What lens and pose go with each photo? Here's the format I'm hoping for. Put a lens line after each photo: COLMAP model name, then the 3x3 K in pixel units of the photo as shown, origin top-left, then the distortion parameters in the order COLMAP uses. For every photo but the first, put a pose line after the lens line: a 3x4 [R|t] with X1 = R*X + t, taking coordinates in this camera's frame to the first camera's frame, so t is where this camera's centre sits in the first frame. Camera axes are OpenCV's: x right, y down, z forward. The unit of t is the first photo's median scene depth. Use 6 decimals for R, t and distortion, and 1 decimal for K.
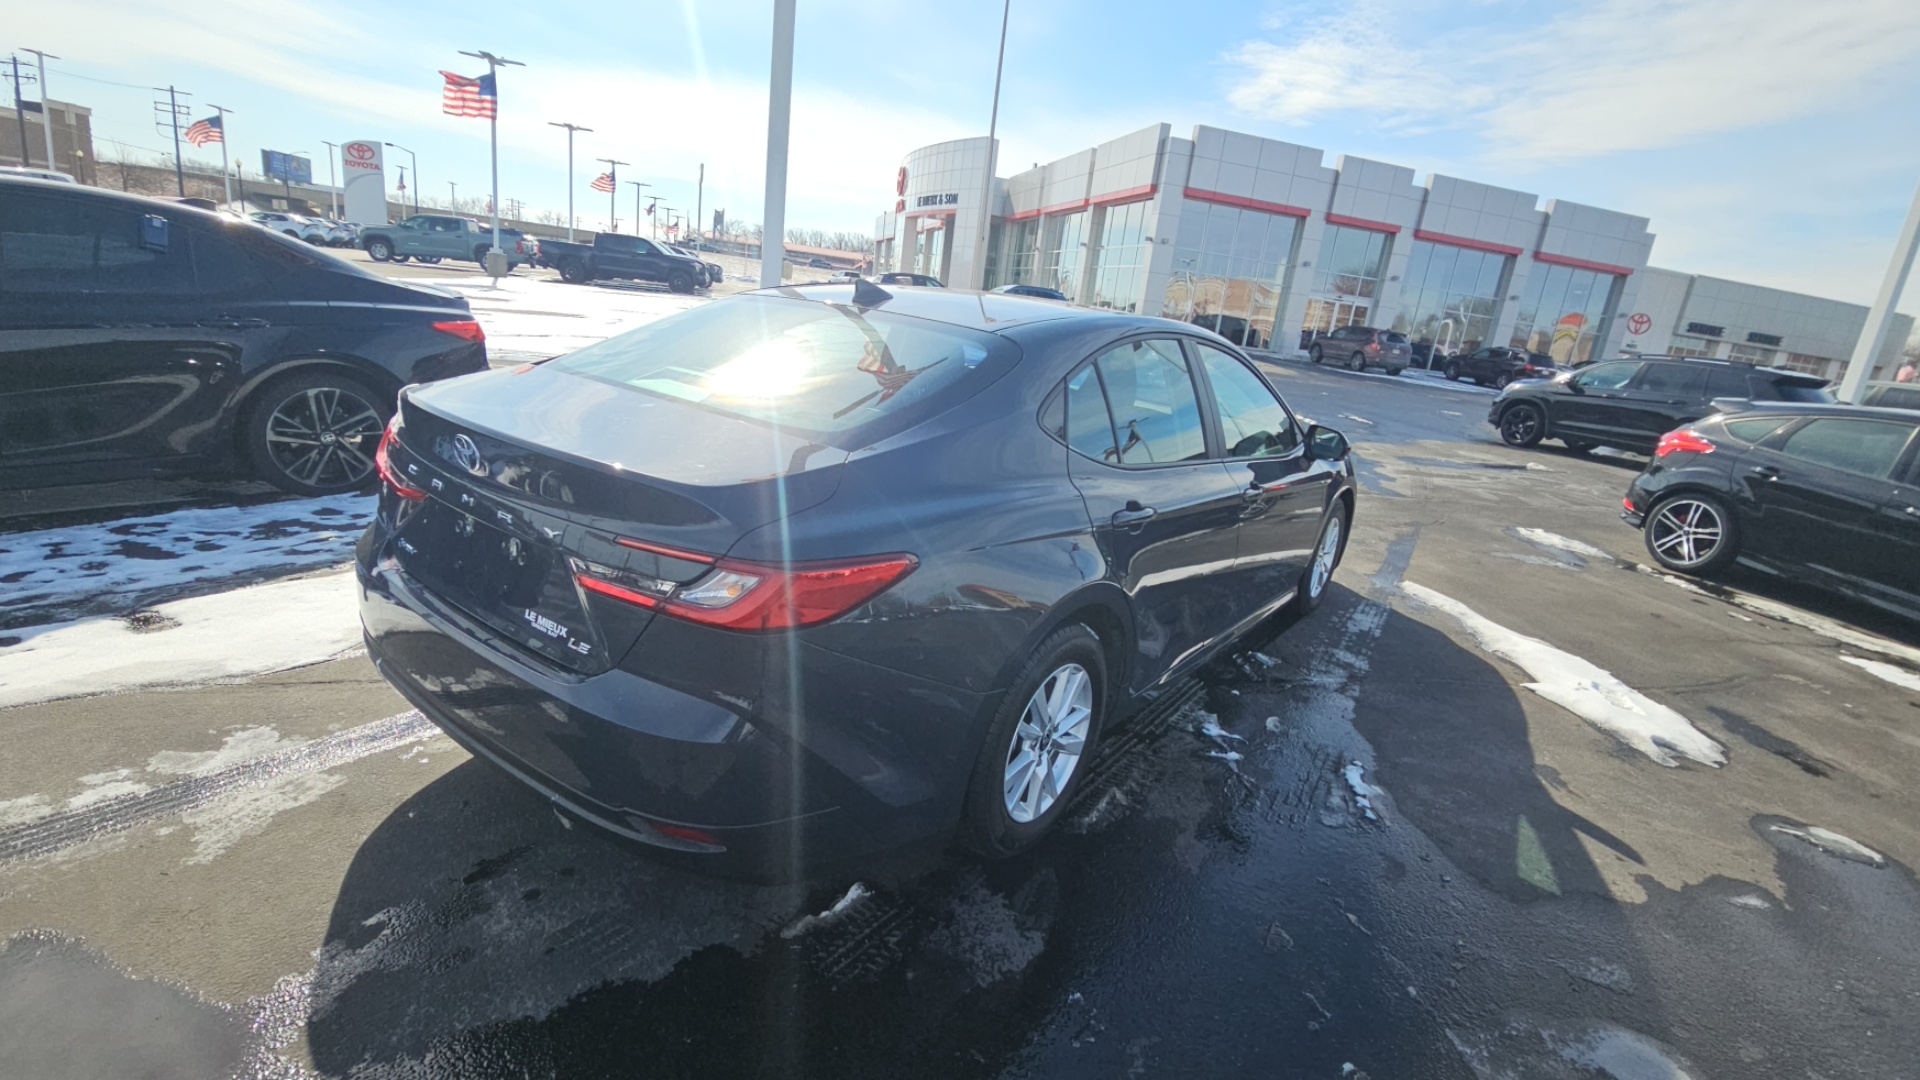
lens RADIAL K [[853.6, 0, 978.6], [0, 853.6, 541.1], [0, 0, 1]] dist [0.010184, -0.007511]
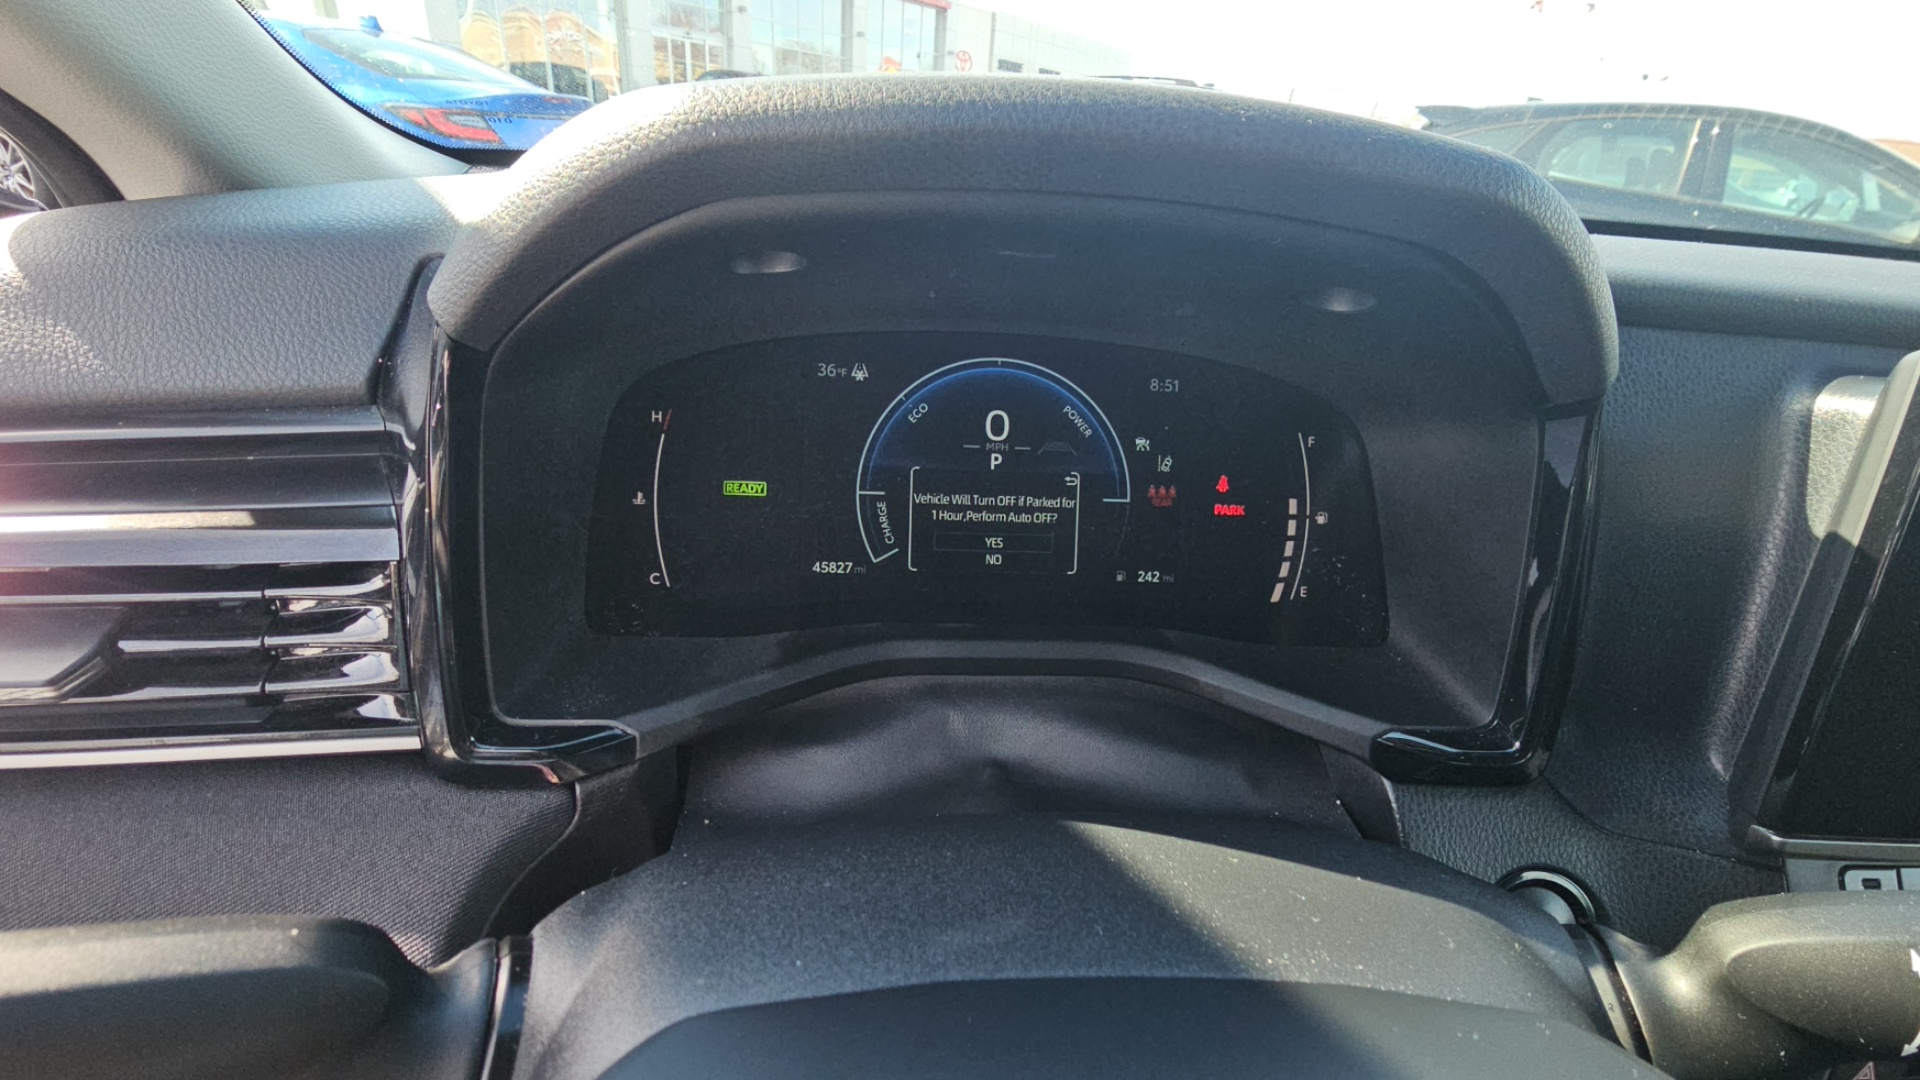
lens RADIAL K [[853.6, 0, 982.4], [0, 853.6, 549.3], [0, 0, 1]] dist [0.010184, -0.007511]
pose [[0.762723, -0.339302, 0.550569, 0.006838], [0.191168, 0.931562, 0.309267, -0.018379], [-0.617825, -0.130634, 0.775388, 0.102964]]
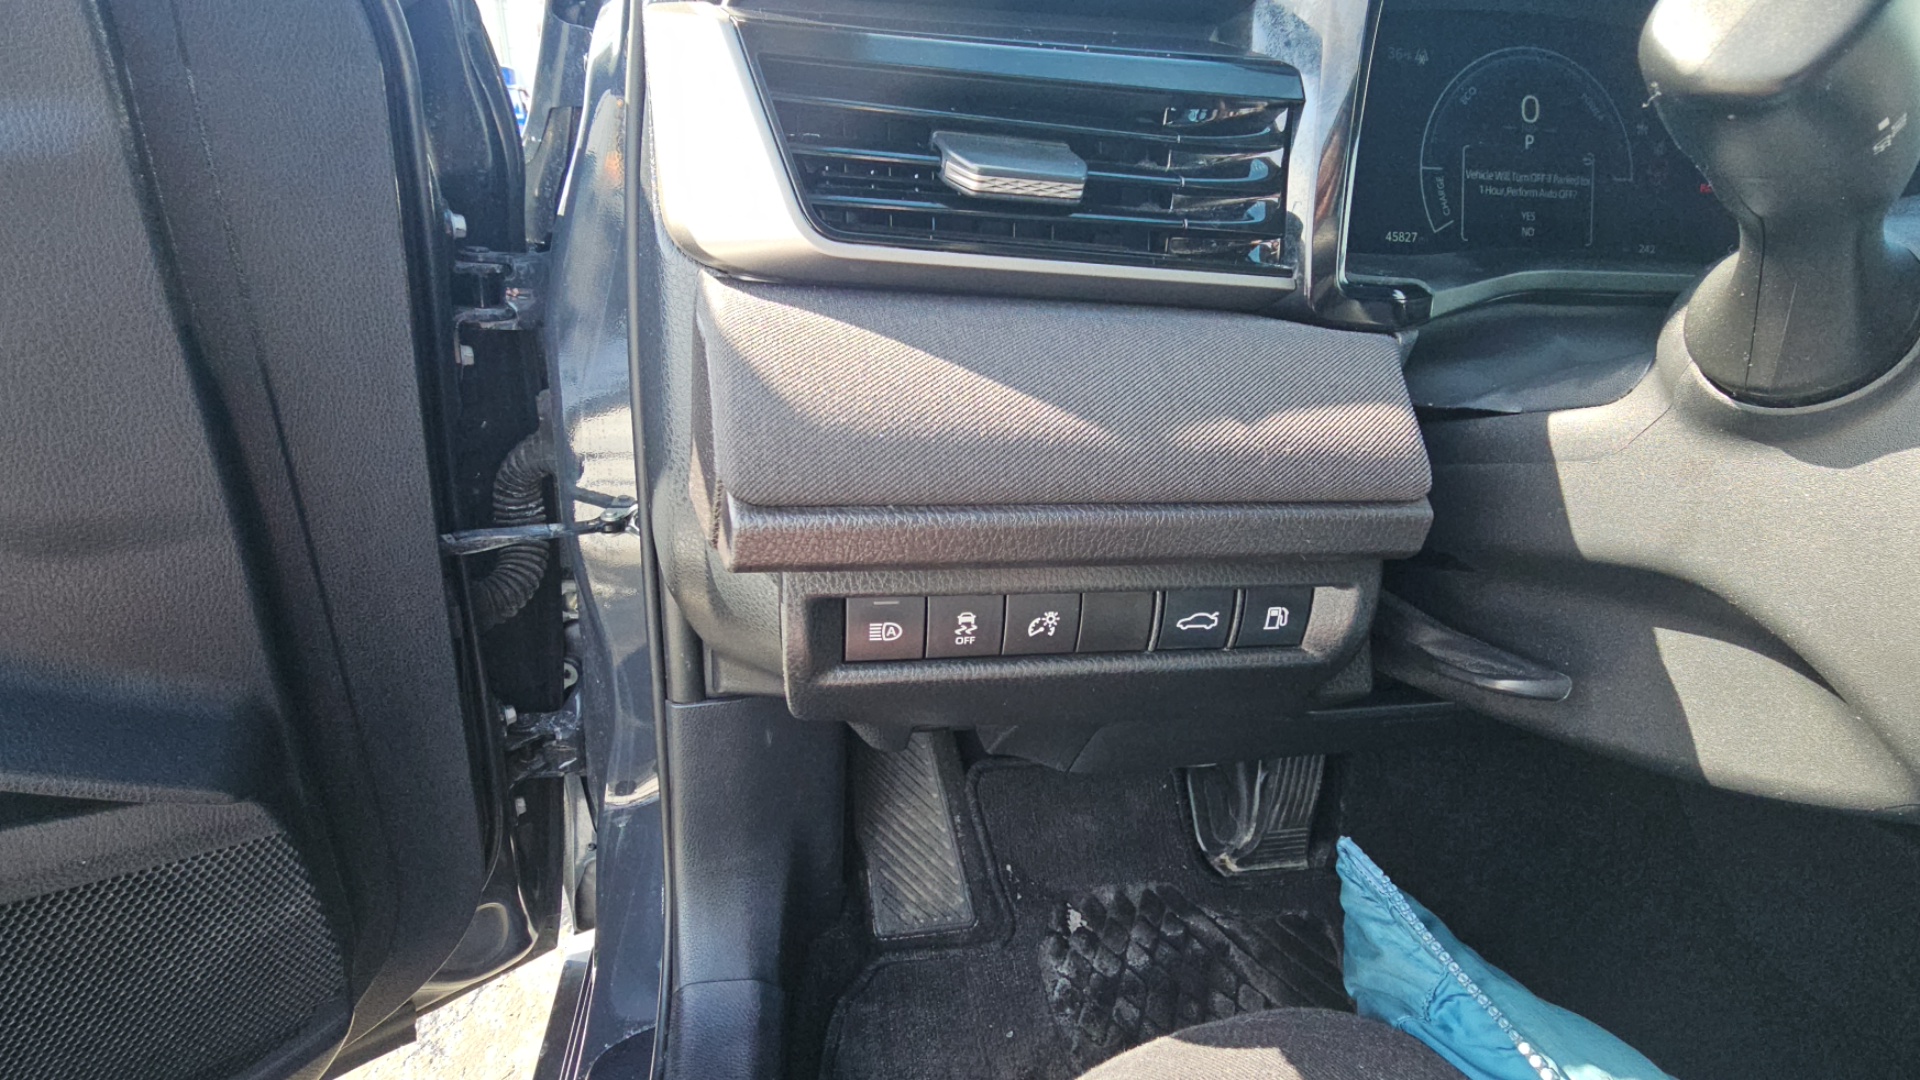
lens RADIAL K [[853.6, 0, 974.1], [0, 853.6, 538.9], [0, 0, 1]] dist [0.010184, -0.007511]
pose [[0.691753, -0.378750, 0.614838, 0.000621], [0.214444, 0.920752, 0.325928, -0.017003], [-0.689559, -0.093614, 0.718154, 0.106346]]
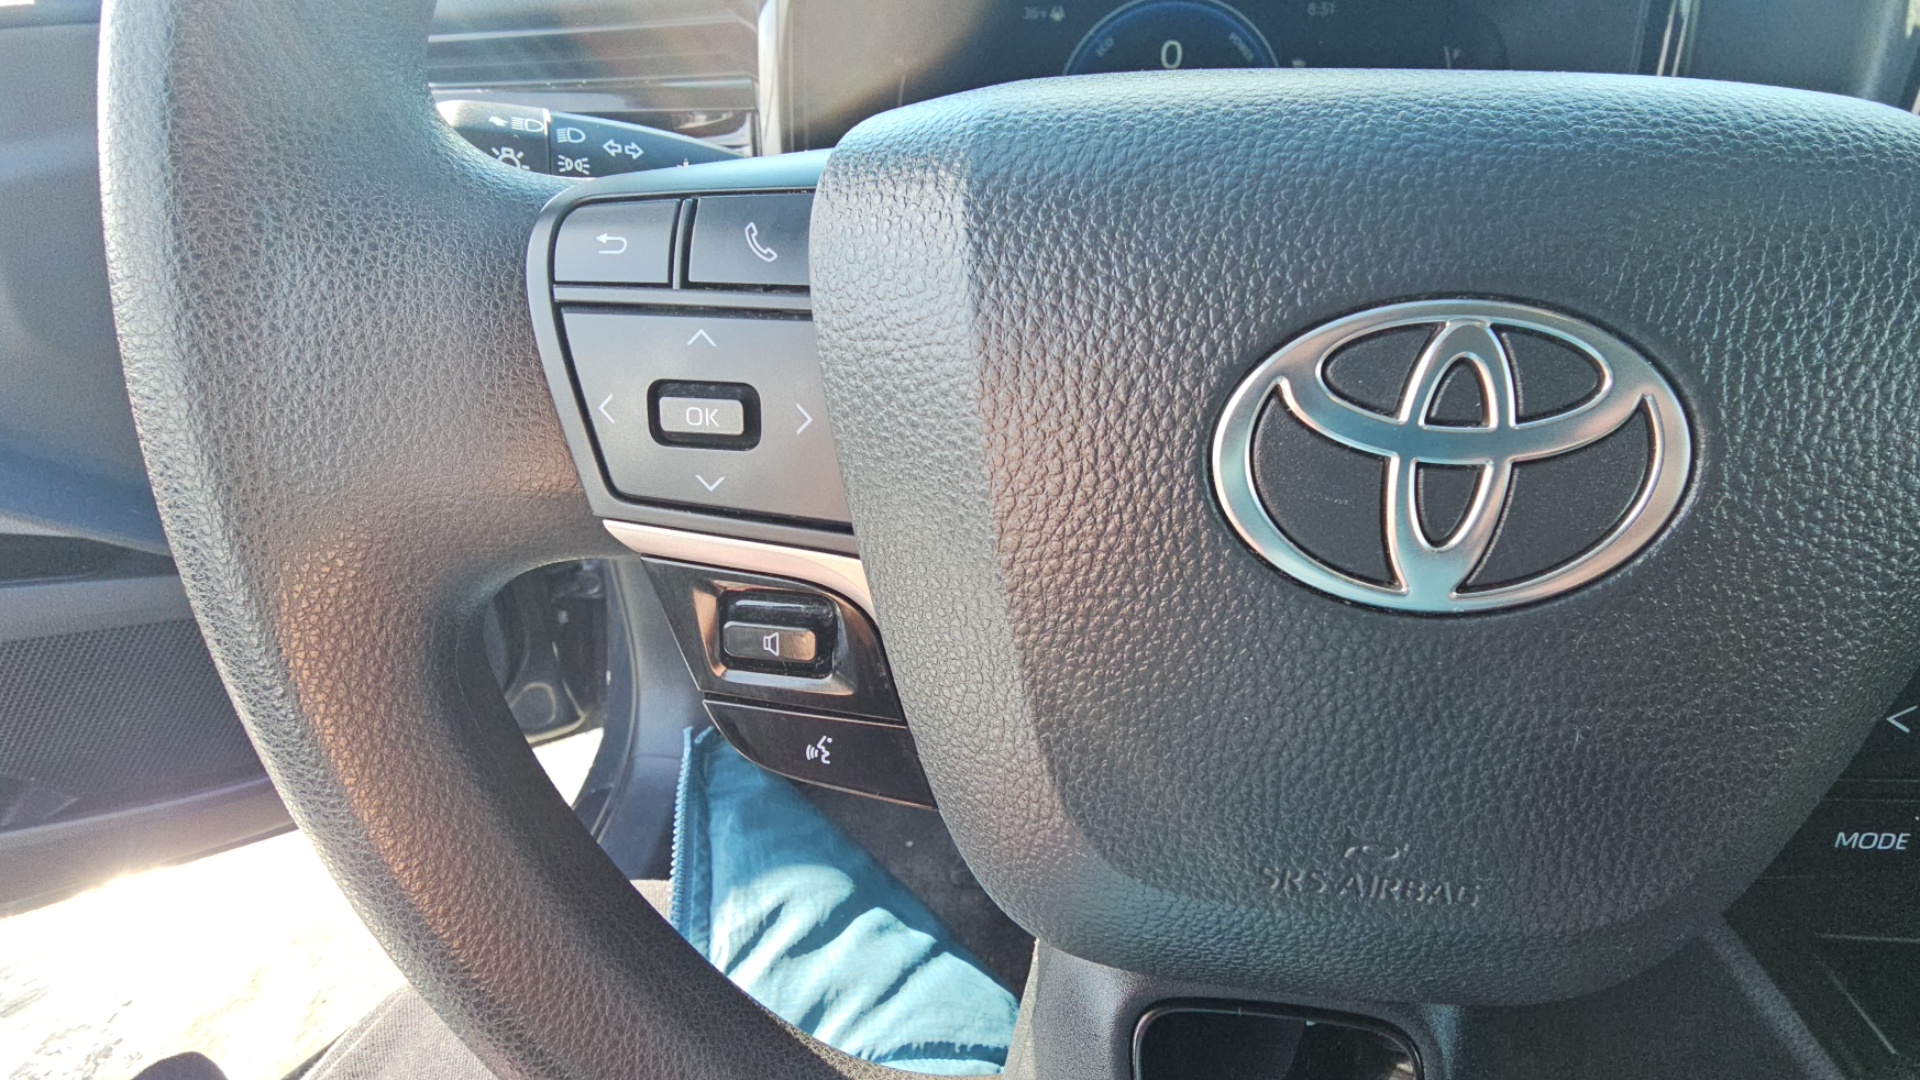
lens RADIAL K [[859.5, 0, 980.4], [0, 859.5, 548.5], [0, 0, 1]] dist [0.012855, -0.004168]
pose [[0.846880, -0.391962, 0.359389, 0.004344], [0.244594, 0.887193, 0.391231, -0.016388], [-0.472195, -0.243421, 0.847217, 0.100759]]
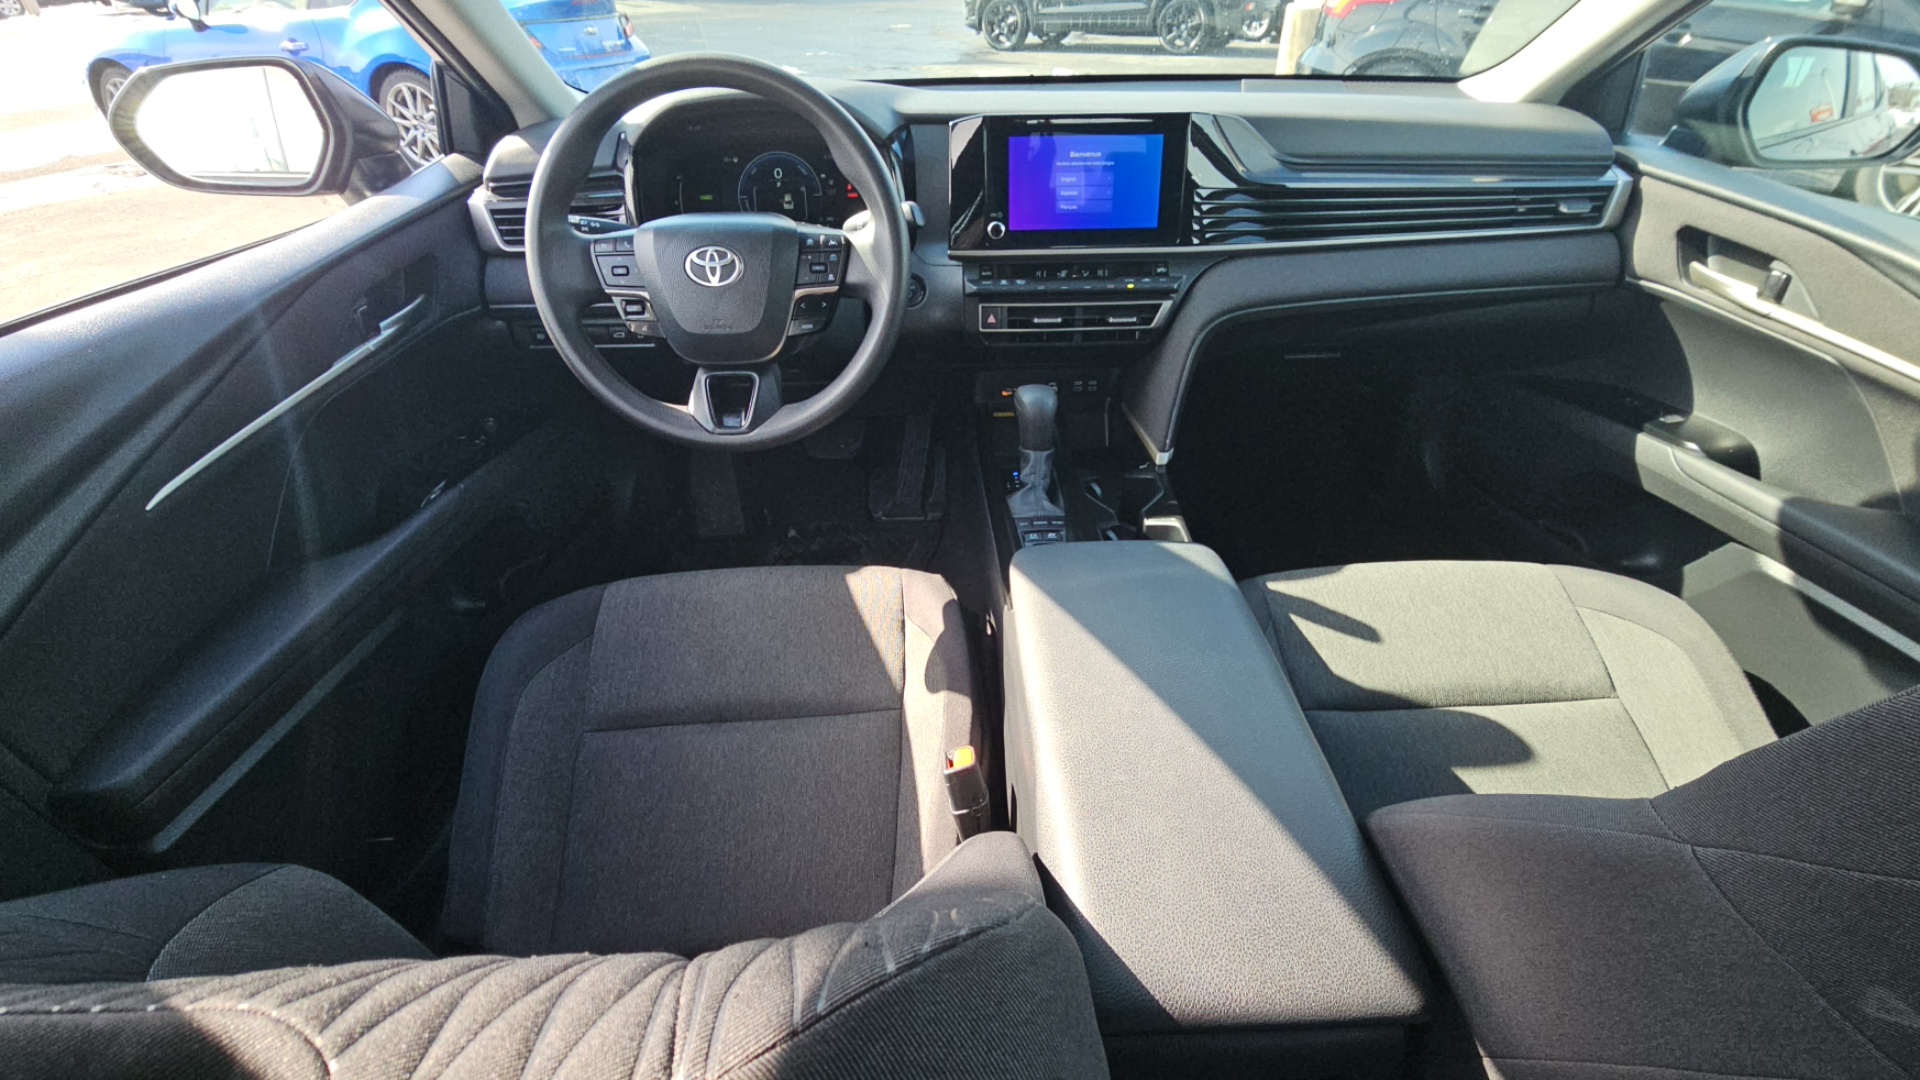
lens RADIAL K [[853.6, 0, 979.5], [0, 853.6, 543.0], [0, 0, 1]] dist [0.010184, -0.007511]
pose [[0.776253, -0.451167, 0.440317, -0.000278], [0.270488, 0.869249, 0.413815, -0.016301], [-0.569445, -0.202125, 0.796792, 0.082243]]
